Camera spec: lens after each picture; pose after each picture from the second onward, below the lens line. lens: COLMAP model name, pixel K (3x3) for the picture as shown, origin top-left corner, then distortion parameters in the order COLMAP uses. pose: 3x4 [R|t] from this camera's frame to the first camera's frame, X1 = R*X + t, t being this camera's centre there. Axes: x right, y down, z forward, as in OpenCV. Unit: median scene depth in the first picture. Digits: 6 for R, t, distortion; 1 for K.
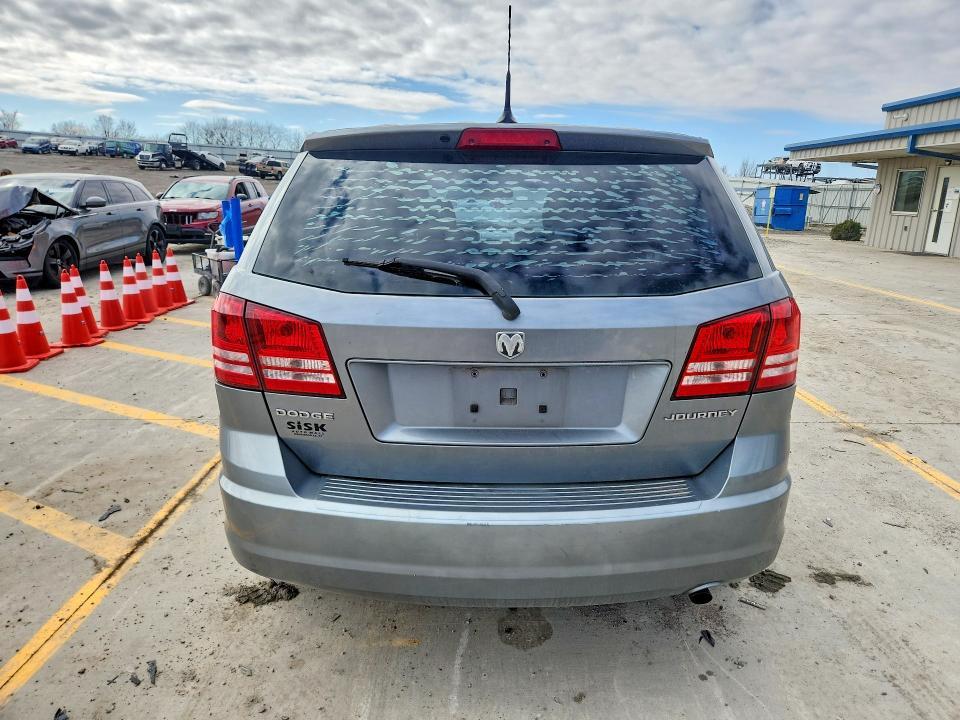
lens RADIAL K [[654.4, 0, 484.2], [0, 654.4, 362.0], [0, 0, 1]] dist [0.038640, -0.030095]
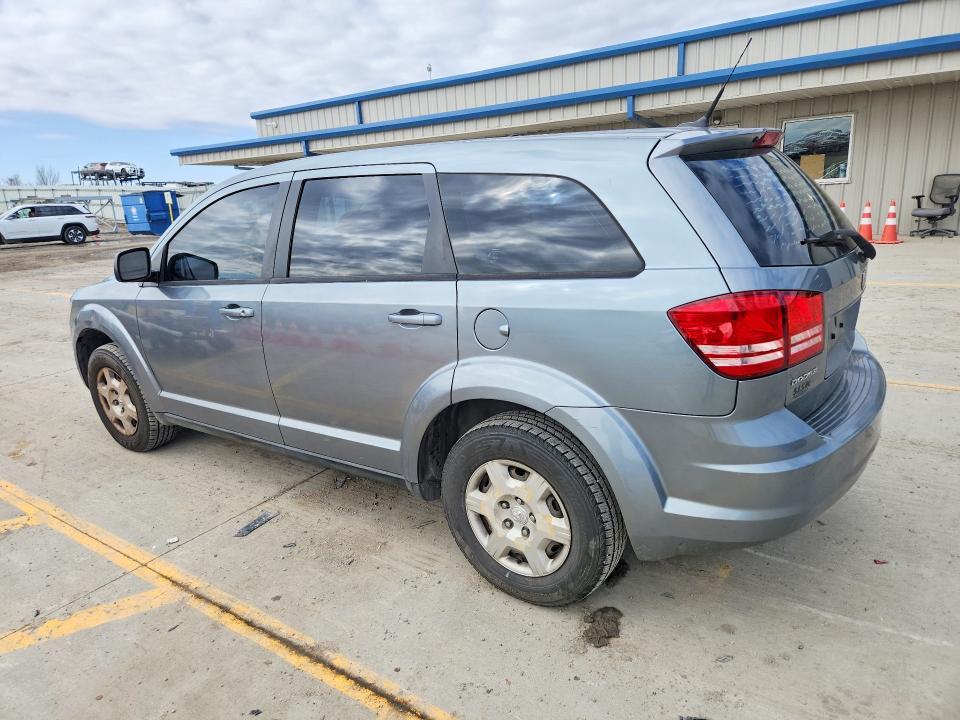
lens RADIAL K [[654.4, 0, 483.2], [0, 654.4, 358.6], [0, 0, 1]] dist [0.038640, -0.030095]
pose [[0.581510, -0.264794, 0.769240, -0.177137], [0.272946, 0.954244, 0.122143, -0.030392], [-0.766386, 0.138934, 0.627177, 0.079902]]
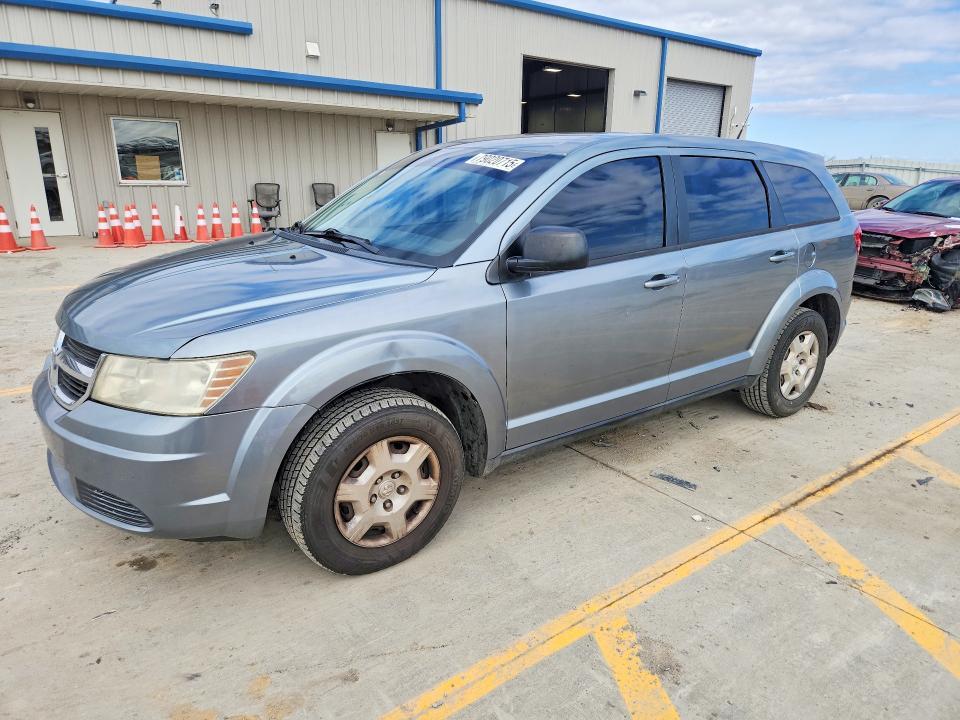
lens RADIAL K [[654.4, 0, 480.9], [0, 654.4, 363.4], [0, 0, 1]] dist [0.038640, -0.030095]
pose [[-0.608399, -0.253707, 0.751986, -0.188128], [0.168468, 0.884646, 0.434764, -0.118852], [-0.775545, 0.391196, -0.495476, 0.431803]]
